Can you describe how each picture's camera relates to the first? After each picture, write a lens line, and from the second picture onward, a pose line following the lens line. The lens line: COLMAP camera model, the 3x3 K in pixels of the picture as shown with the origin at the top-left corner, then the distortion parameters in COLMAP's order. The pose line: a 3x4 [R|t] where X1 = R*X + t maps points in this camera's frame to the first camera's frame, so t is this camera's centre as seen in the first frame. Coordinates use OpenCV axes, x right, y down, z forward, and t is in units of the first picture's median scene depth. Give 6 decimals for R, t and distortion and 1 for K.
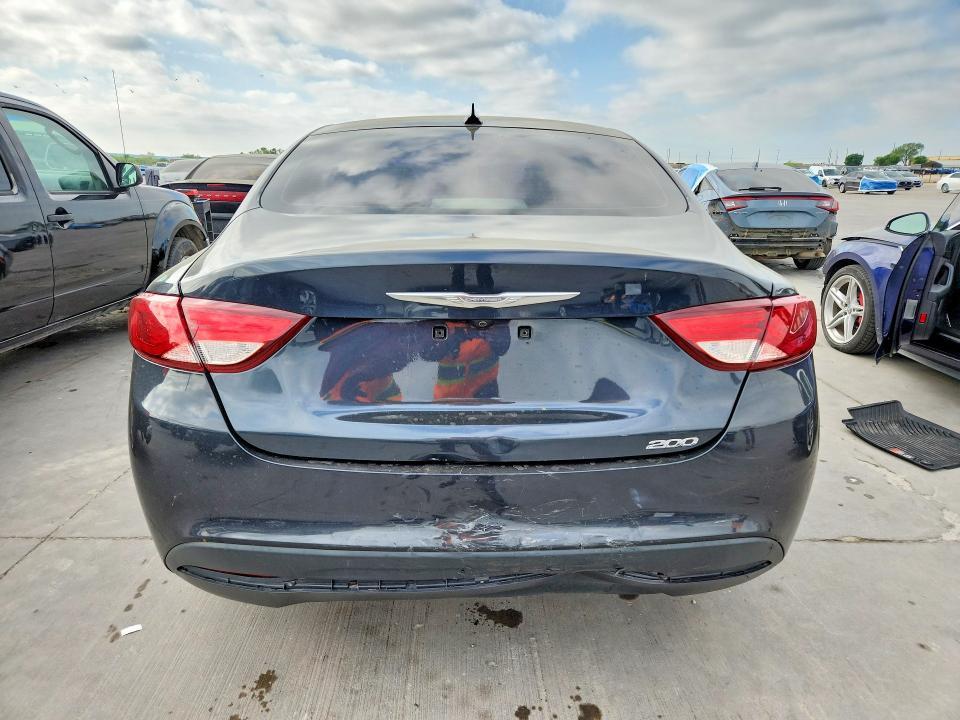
lens RADIAL K [[734.8, 0, 480.0], [0, 734.8, 360.0], [0, 0, 1]] dist [0.013616, -0.006725]
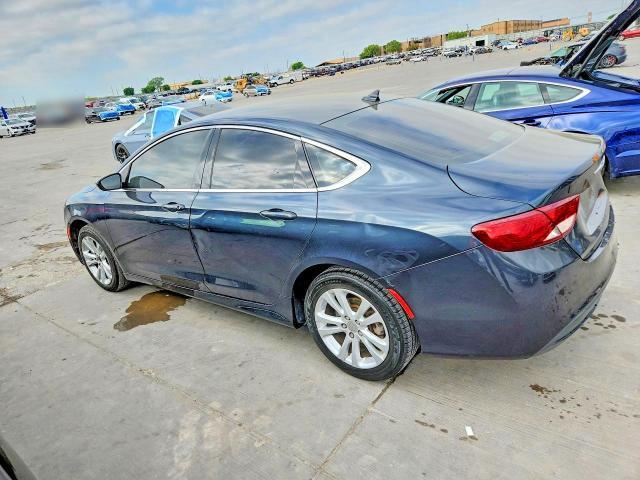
lens RADIAL K [[489.9, 0, 320.0], [0, 489.9, 240.0], [0, 0, 1]] dist [0.013616, -0.006725]
pose [[0.539574, -0.351886, 0.764877, -0.221586], [0.324112, 0.925272, 0.197035, -0.058077], [-0.777053, 0.141591, 0.613303, 0.087193]]
